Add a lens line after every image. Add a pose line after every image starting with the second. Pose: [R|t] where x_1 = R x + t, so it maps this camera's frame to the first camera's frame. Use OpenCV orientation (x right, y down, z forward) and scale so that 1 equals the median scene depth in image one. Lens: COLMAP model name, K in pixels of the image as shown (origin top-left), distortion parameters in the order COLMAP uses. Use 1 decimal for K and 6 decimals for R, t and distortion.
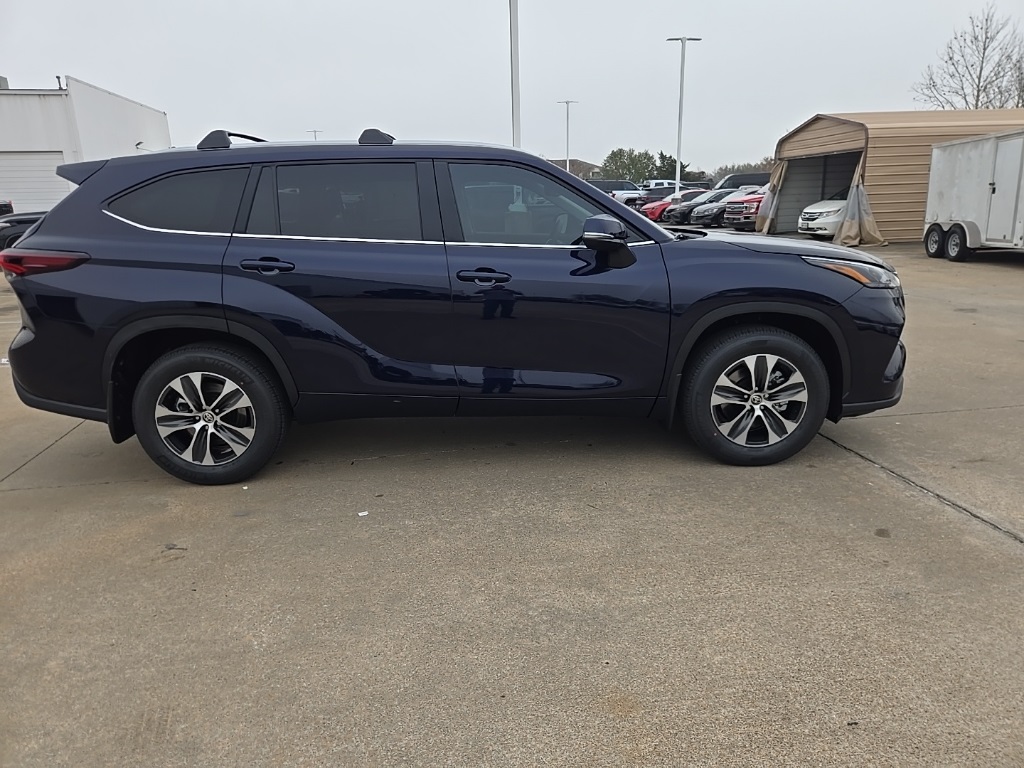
lens RADIAL K [[713.5, 0, 514.9], [0, 713.5, 383.5], [0, 0, 1]] dist [0.049690, -0.021582]
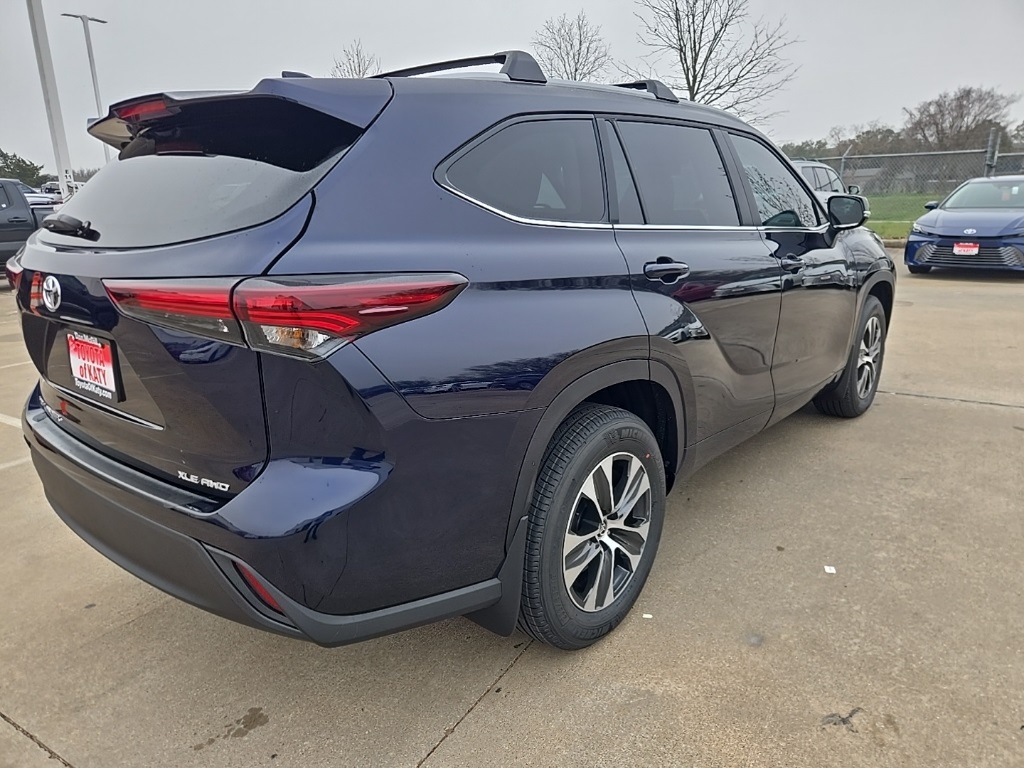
lens RADIAL K [[713.5, 0, 512.5], [0, 713.5, 377.8], [0, 0, 1]] dist [0.049690, -0.021582]
pose [[0.656171, -0.178924, 0.733094, -0.921493], [0.195708, 0.978593, 0.063669, -0.133565], [-0.728792, 0.101695, 0.677141, 0.653798]]
